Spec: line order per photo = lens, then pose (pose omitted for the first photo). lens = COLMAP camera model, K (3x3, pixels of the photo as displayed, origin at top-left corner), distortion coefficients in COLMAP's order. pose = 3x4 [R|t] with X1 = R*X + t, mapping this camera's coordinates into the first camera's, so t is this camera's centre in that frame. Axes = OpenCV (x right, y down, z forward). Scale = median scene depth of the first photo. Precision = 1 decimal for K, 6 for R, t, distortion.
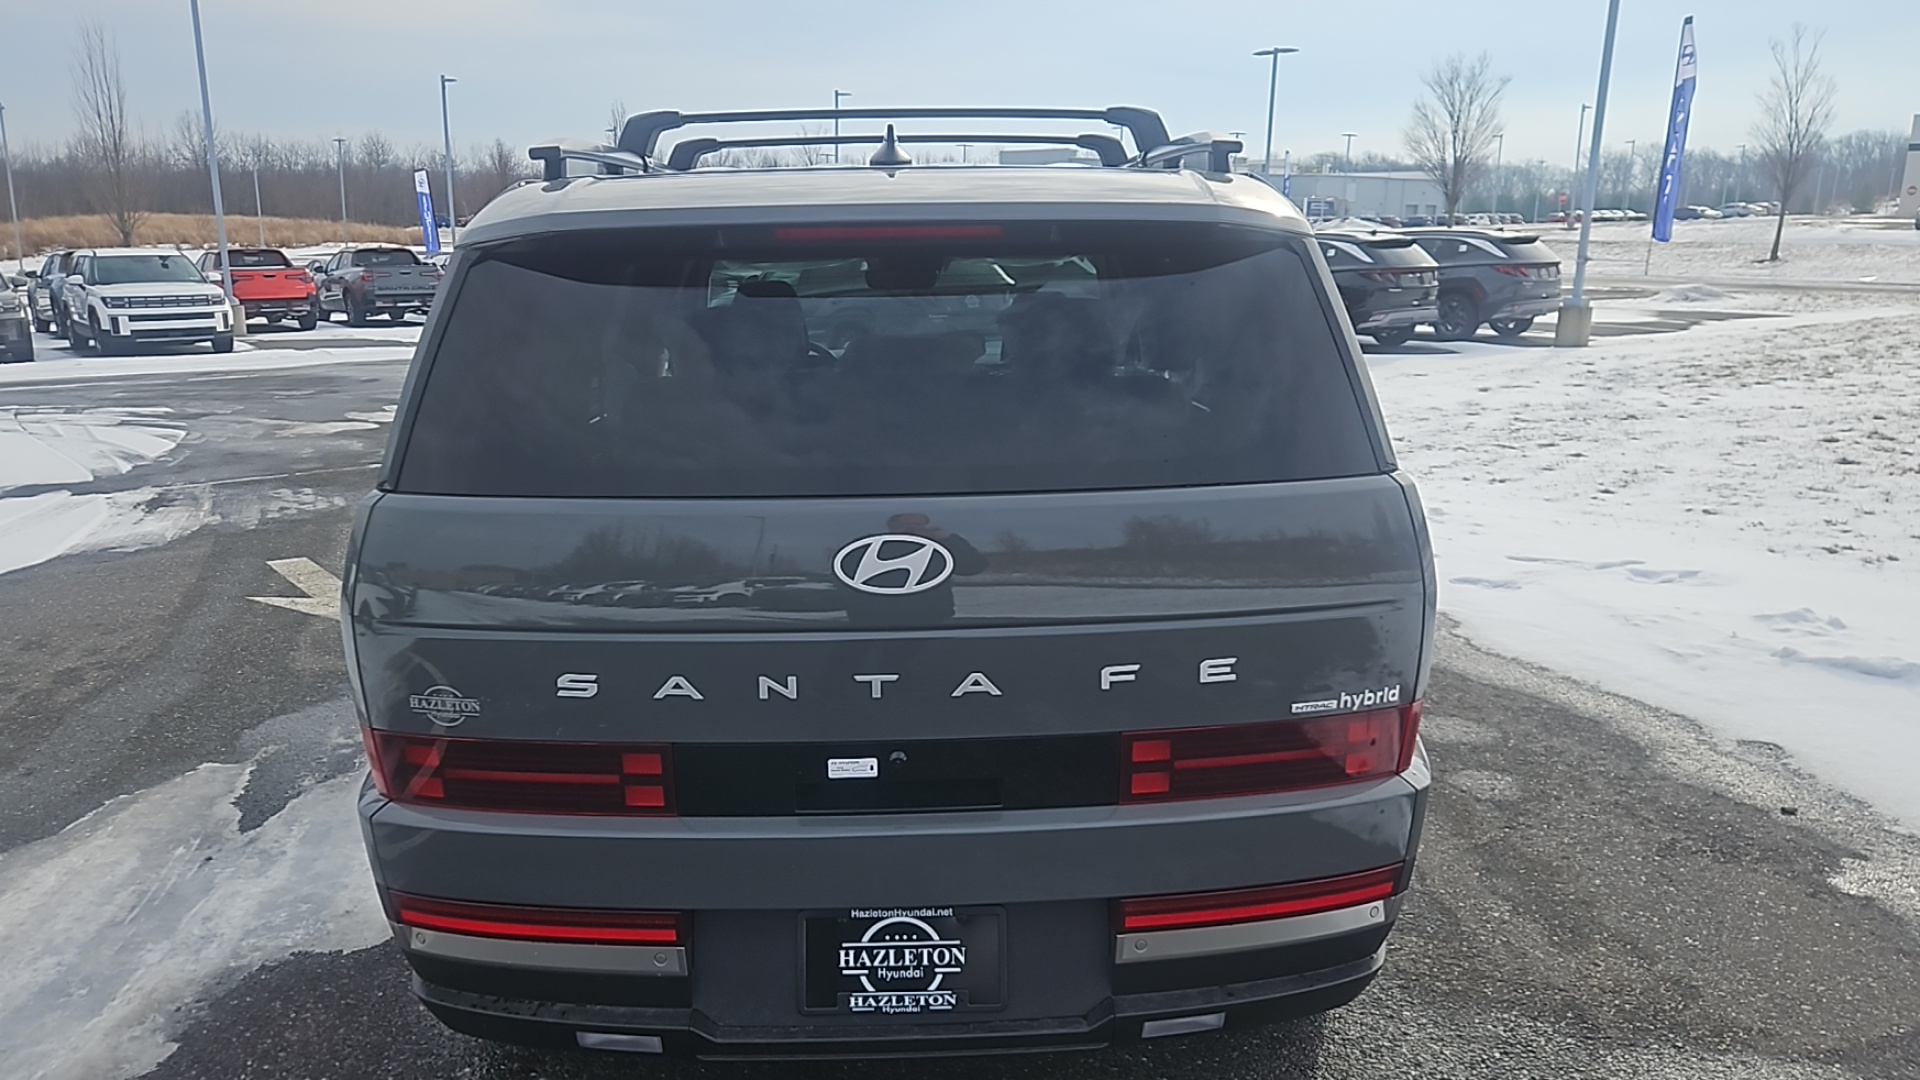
lens RADIAL K [[1411.7, 0, 954.7], [0, 1411.7, 540.5], [0, 0, 1]] dist [0.062090, -0.023706]
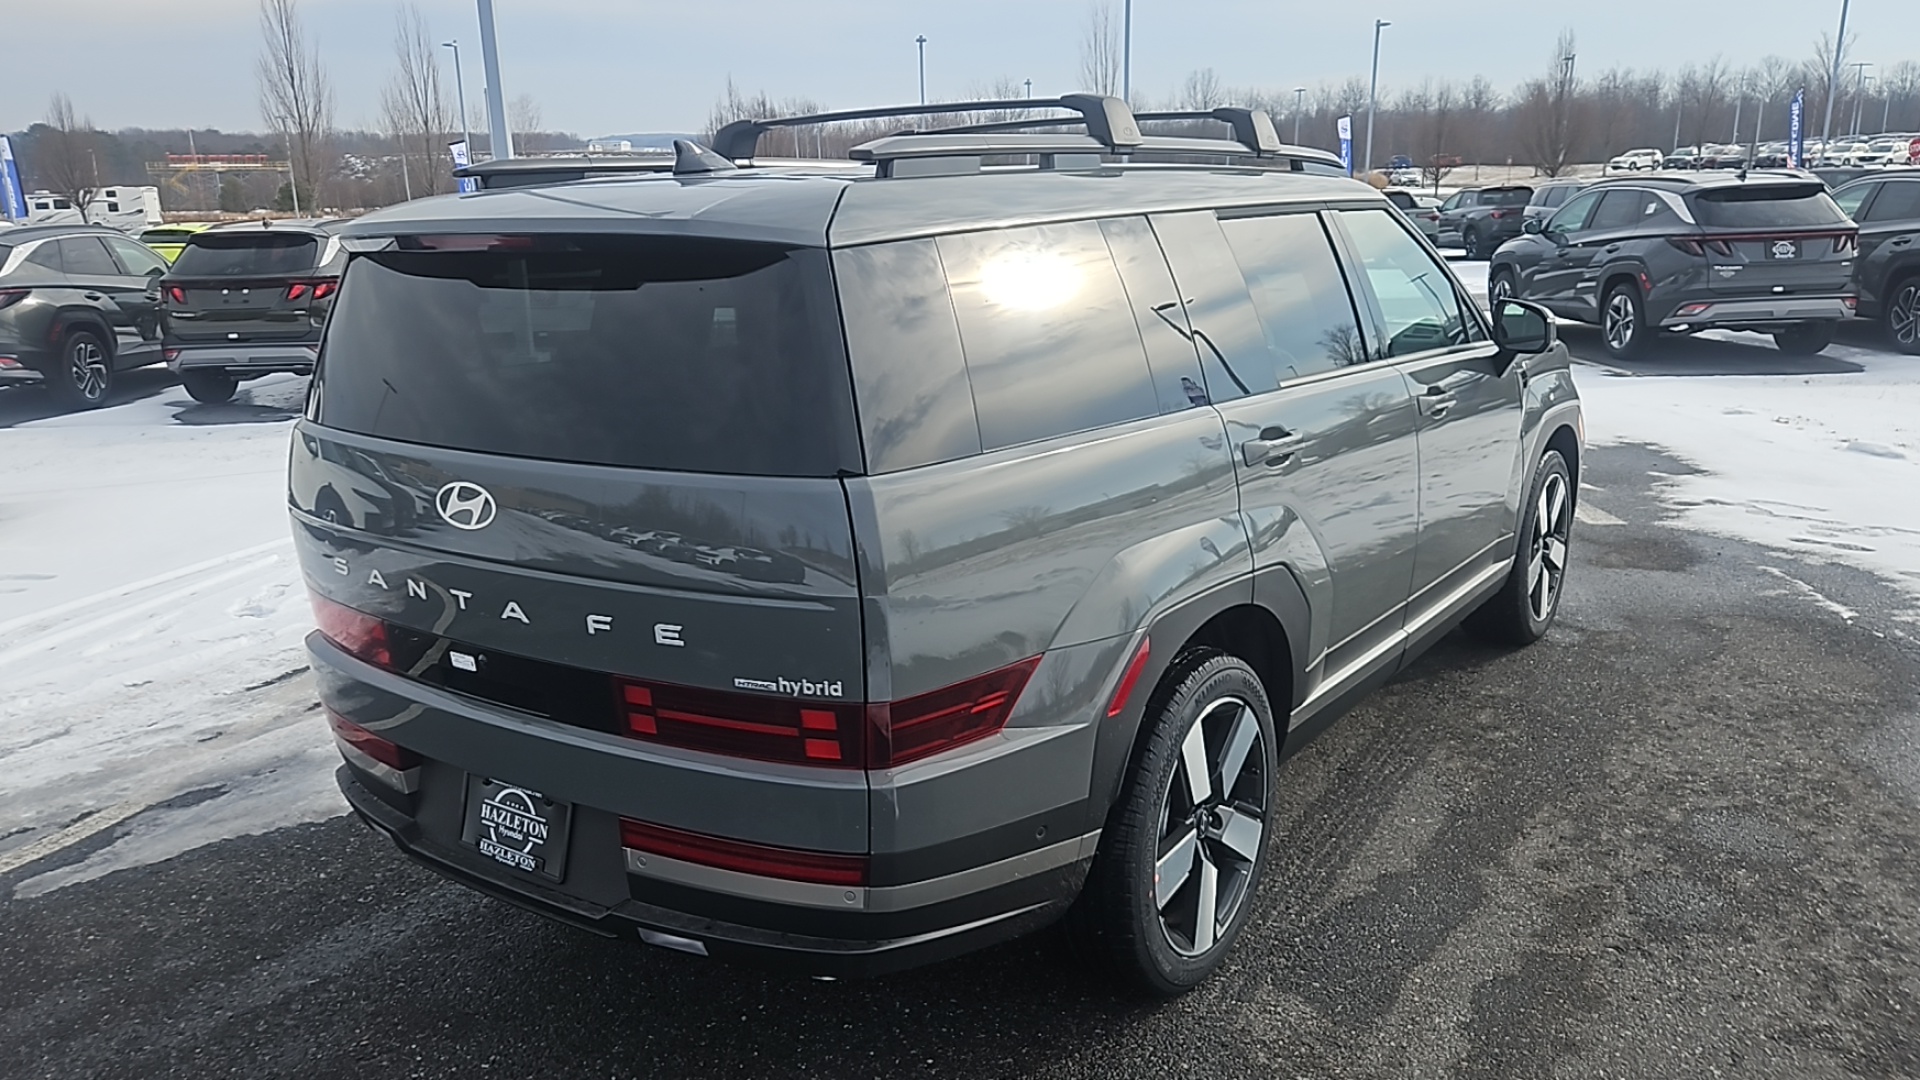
lens RADIAL K [[1411.7, 0, 957.7], [0, 1411.7, 536.9], [0, 0, 1]] dist [0.062090, -0.023706]
pose [[0.800751, 0.130063, -0.584706, 0.976204], [-0.108003, 0.991493, 0.072641, -0.087963], [0.589180, 0.004982, 0.807986, 0.216347]]
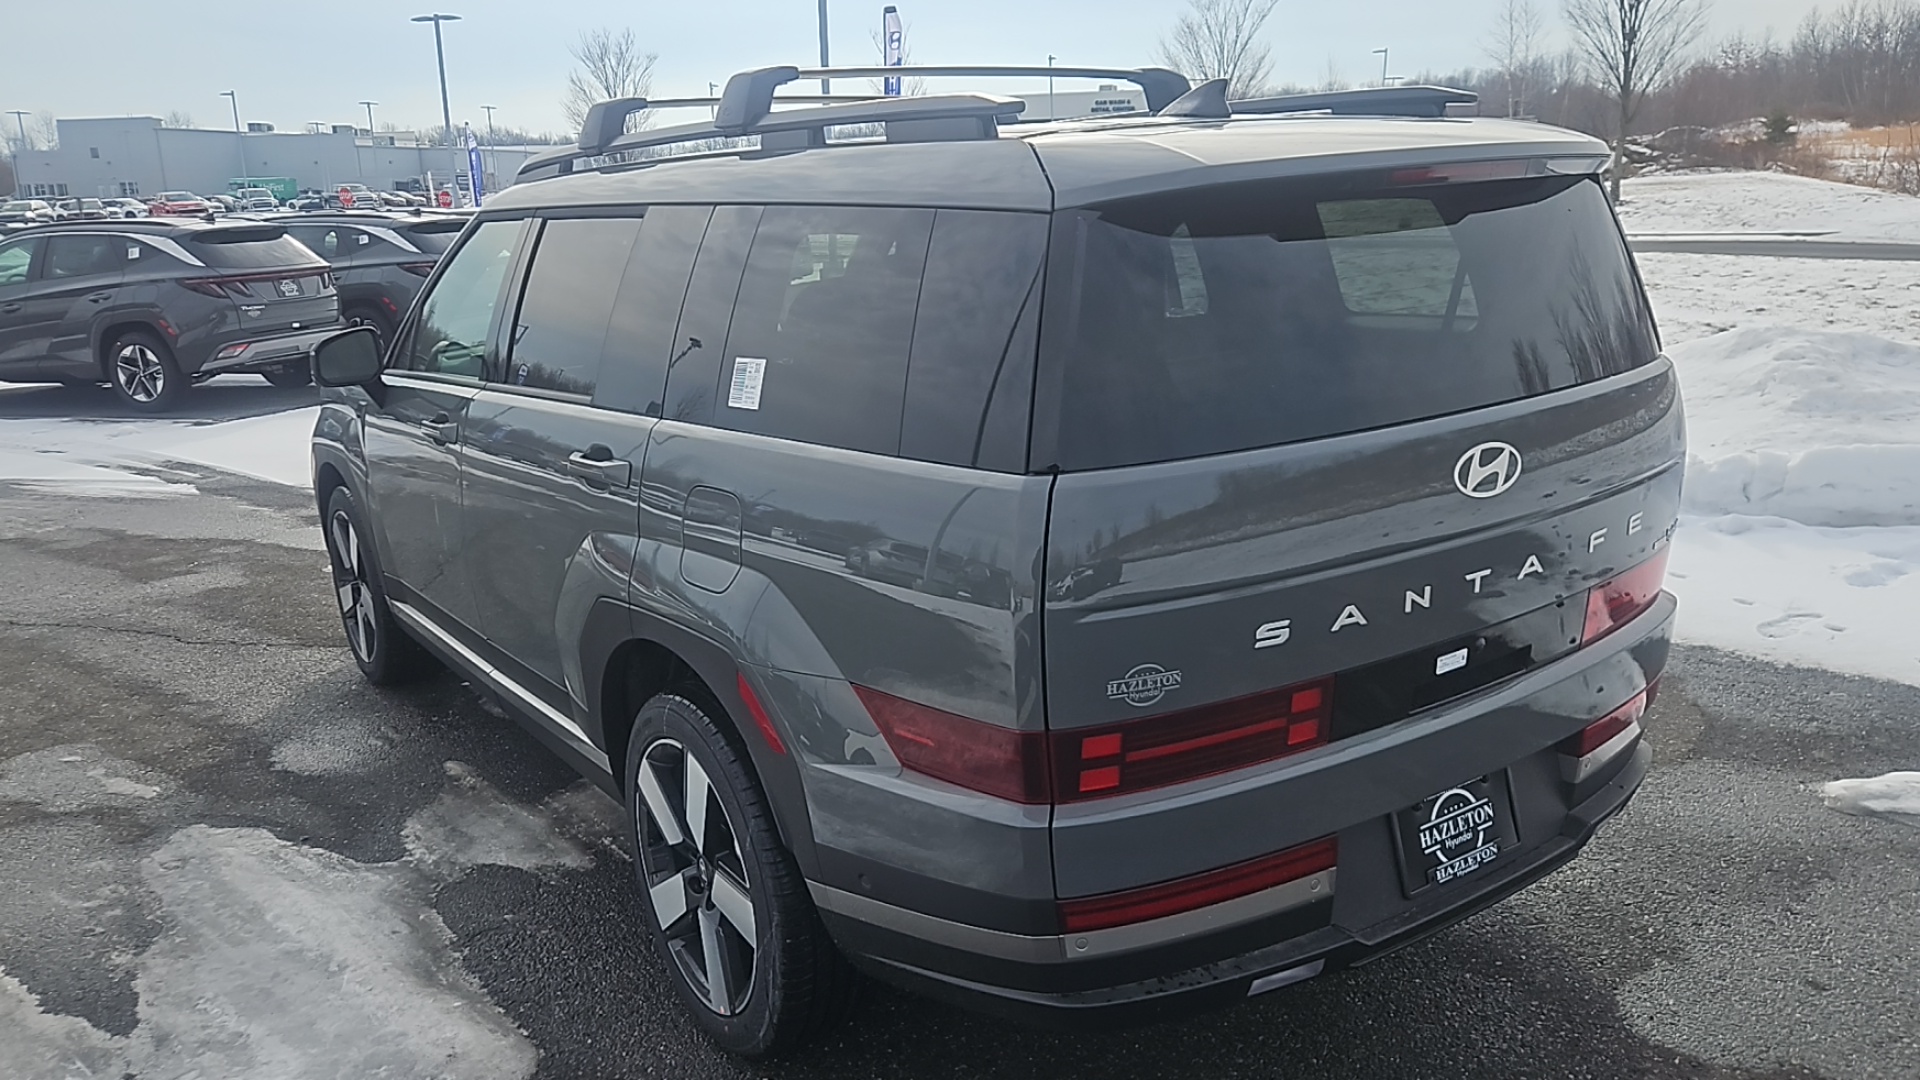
lens RADIAL K [[1411.7, 0, 958.6], [0, 1411.7, 542.3], [0, 0, 1]] dist [0.062090, -0.023706]
pose [[0.835138, -0.160402, 0.526133, -0.919345], [0.150902, 0.986648, 0.061271, -0.054121], [-0.528936, 0.028225, 0.848192, 0.249517]]
